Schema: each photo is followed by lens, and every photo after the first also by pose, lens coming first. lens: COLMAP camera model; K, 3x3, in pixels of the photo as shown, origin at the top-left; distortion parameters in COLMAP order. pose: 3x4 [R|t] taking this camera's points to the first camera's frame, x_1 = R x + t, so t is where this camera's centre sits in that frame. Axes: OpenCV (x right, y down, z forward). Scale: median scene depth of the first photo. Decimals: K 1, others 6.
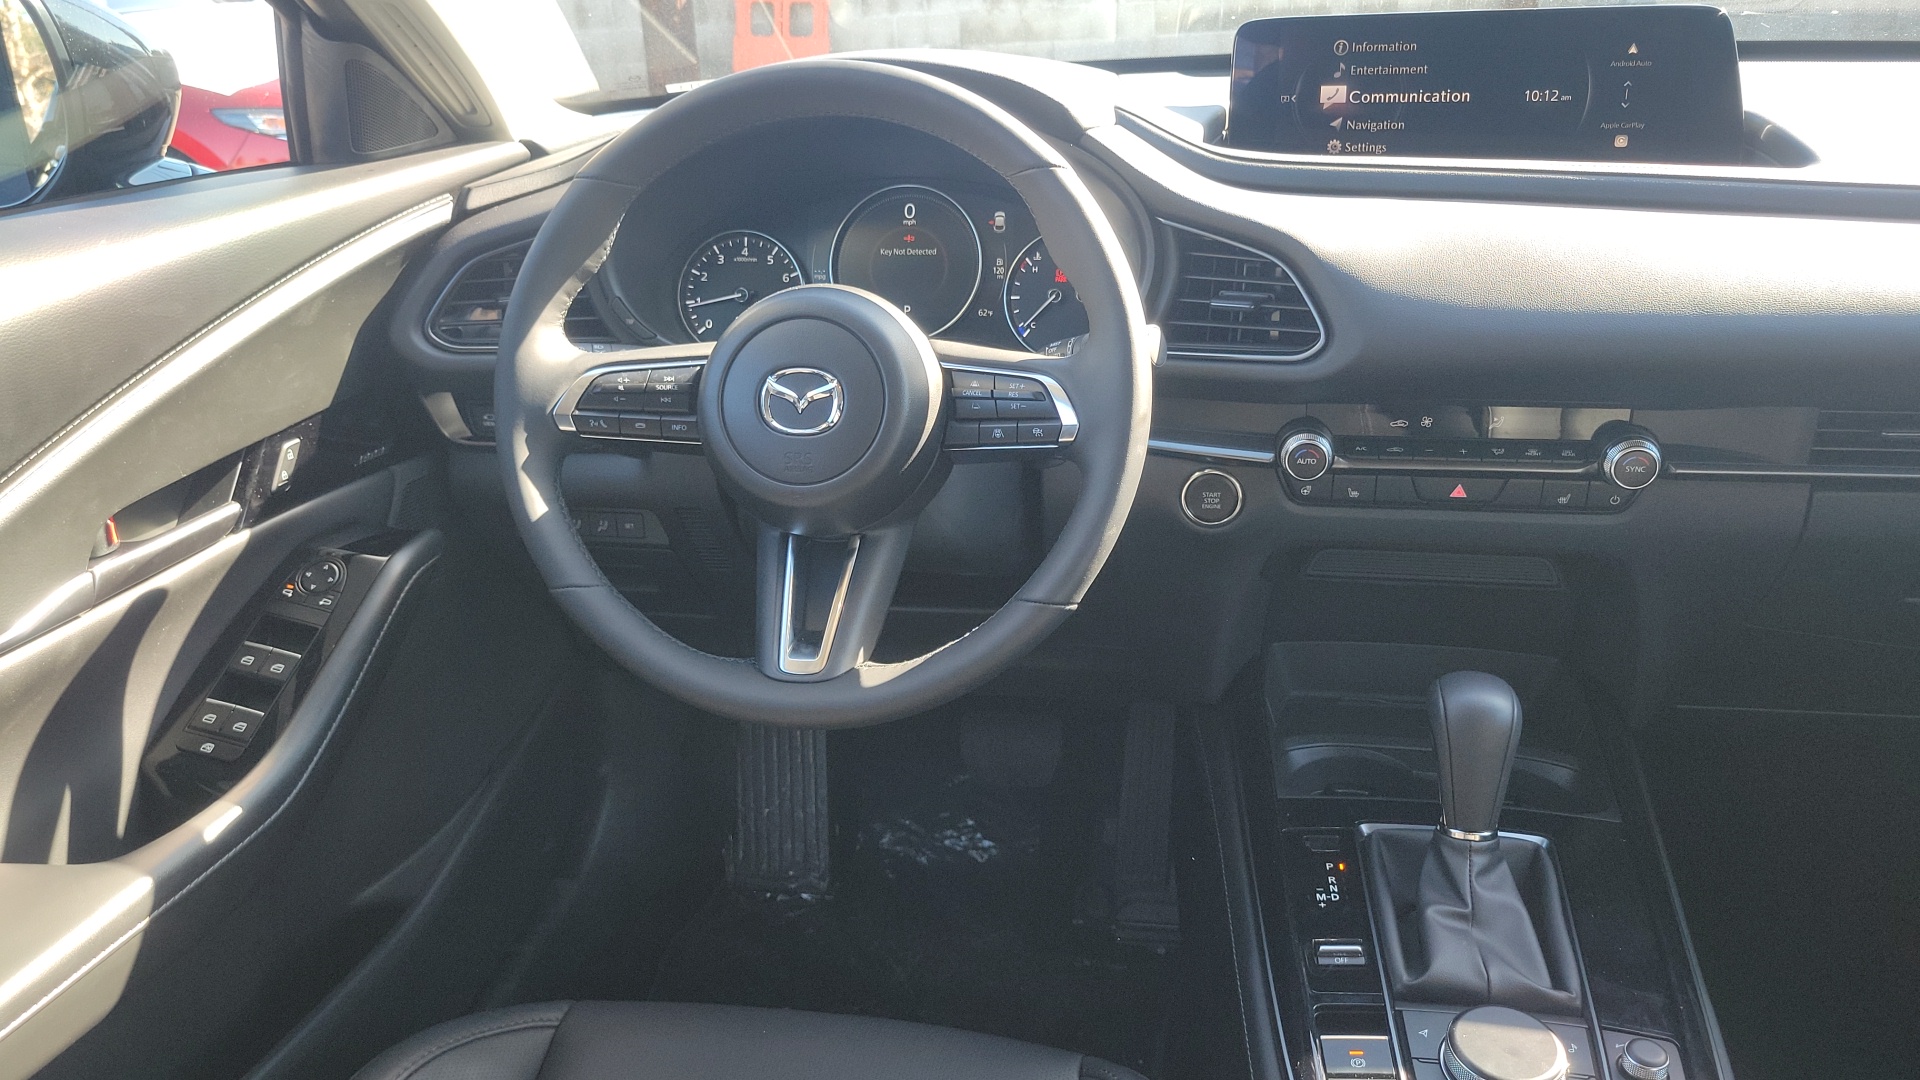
lens RADIAL K [[1425.1, 0, 960.6], [0, 1425.1, 552.1], [0, 0, 1]] dist [0.032401, -0.010581]
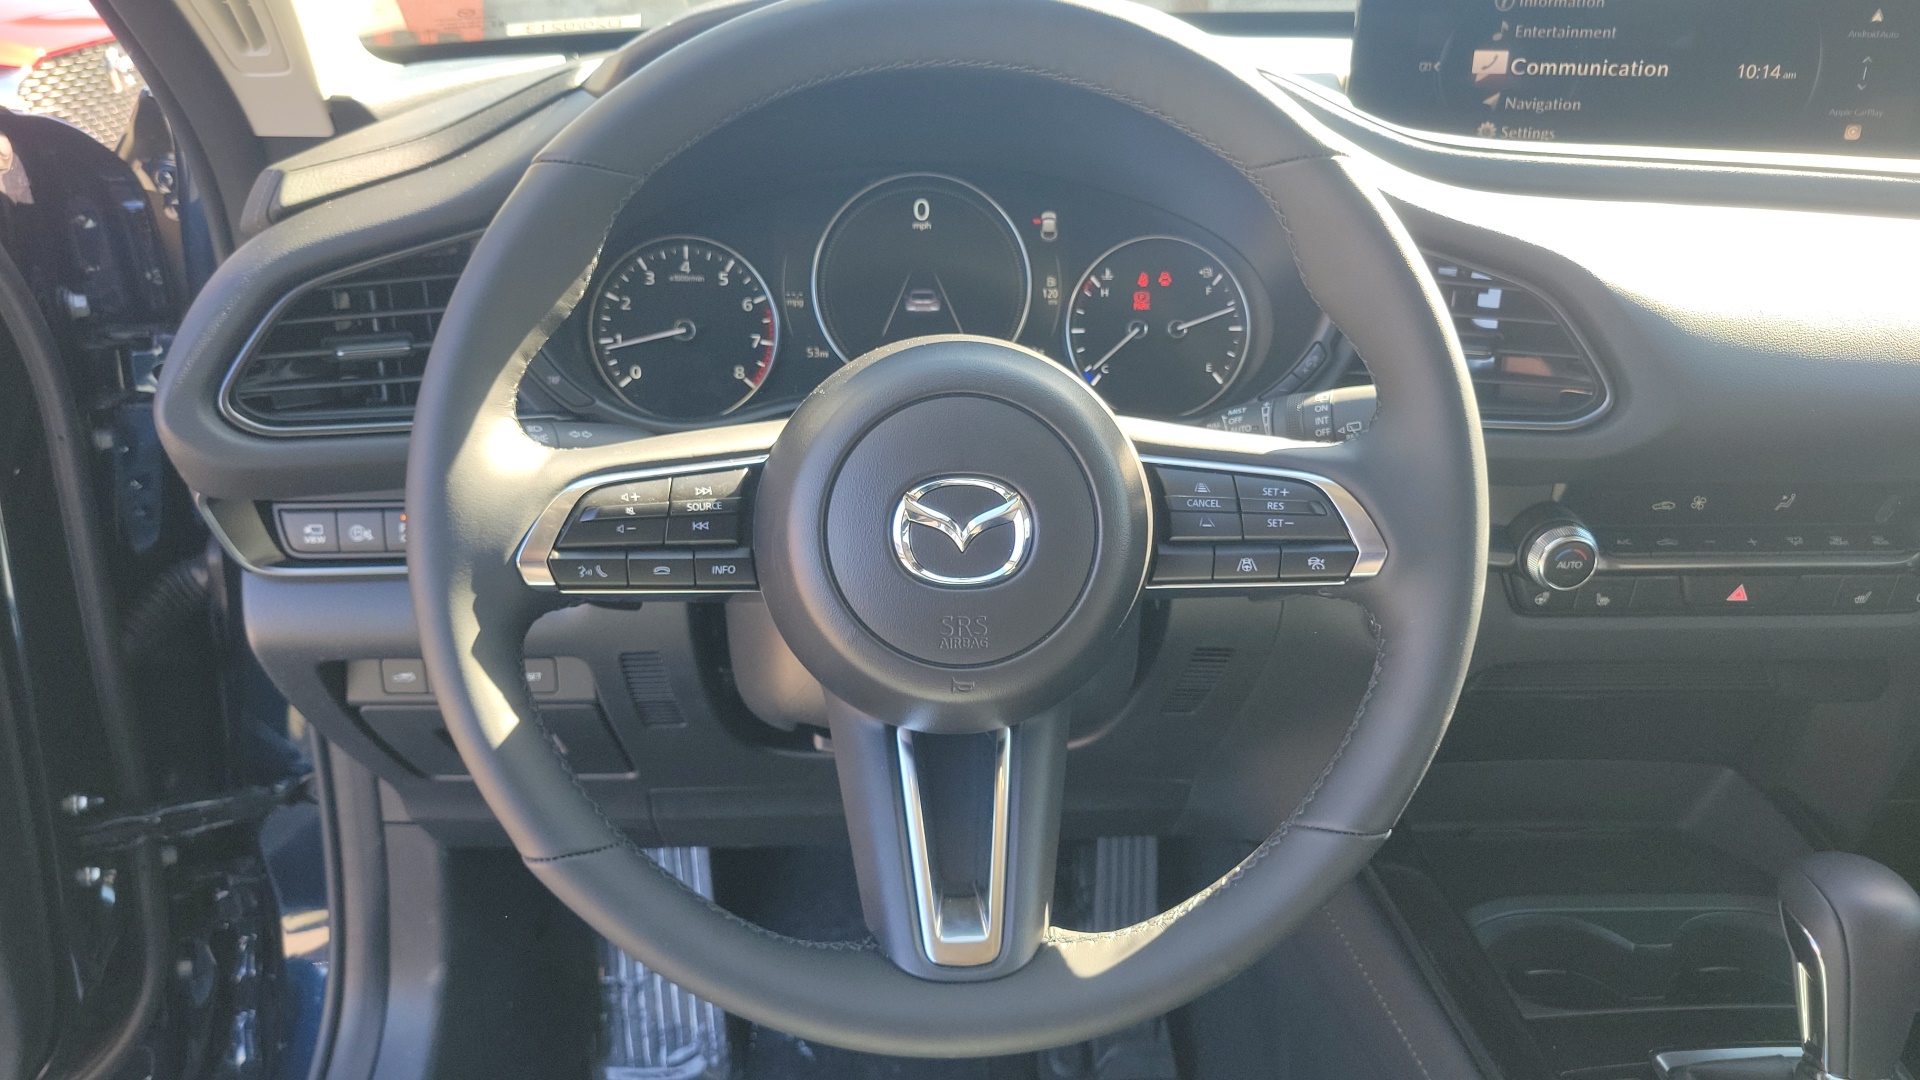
lens RADIAL K [[1441.0, 0, 958.6], [0, 1441.0, 567.8], [0, 0, 1]] dist [0.016562, -0.008253]
pose [[0.973268, -0.048258, 0.224547, -0.226222], [0.043213, 0.998692, 0.027331, -0.095571], [-0.225573, -0.016897, 0.974080, 0.351003]]
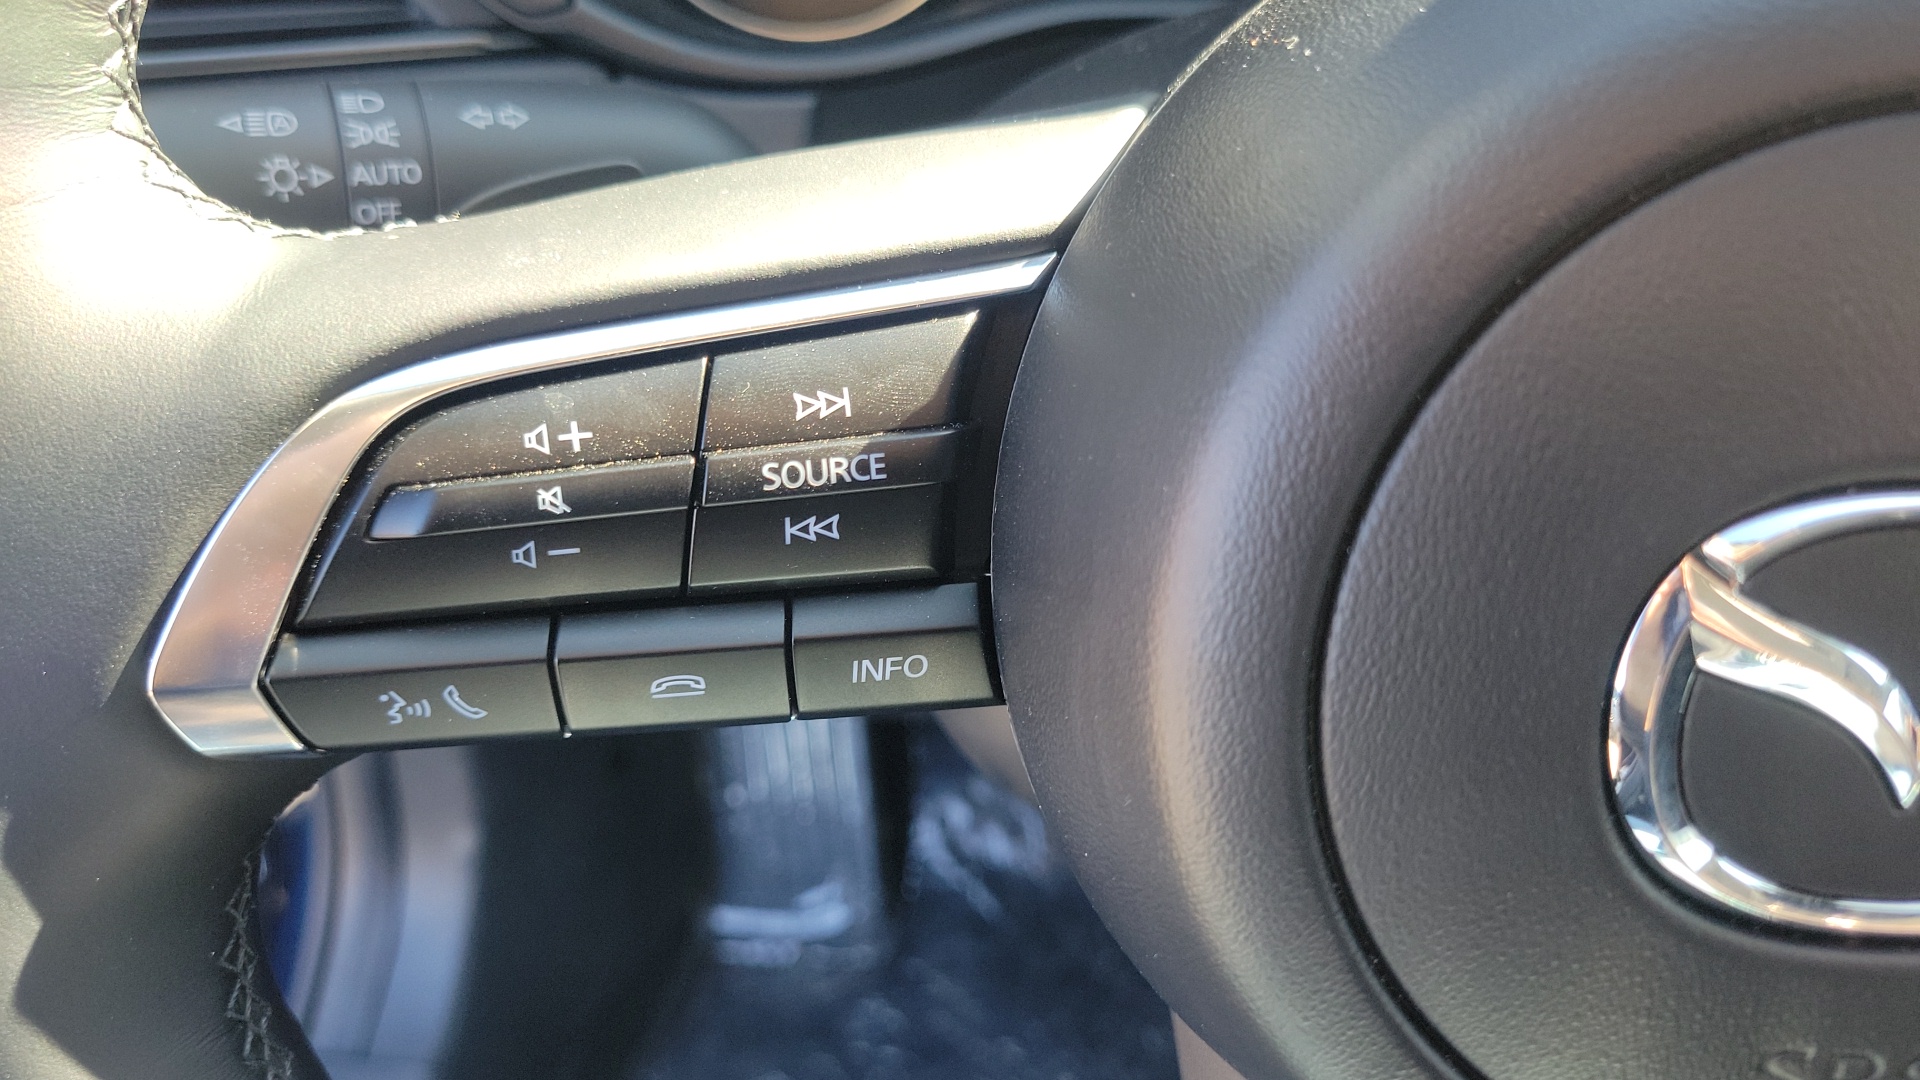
lens RADIAL K [[1451.1, 0, 960.0], [0, 1451.1, 540.0], [0, 0, 1]] dist [-0.004421, -0.005497]
pose [[0.992452, -0.055593, 0.109306, -0.197225], [0.020624, 0.954312, 0.298099, -0.149812], [-0.120884, -0.293595, 0.948256, 0.785309]]
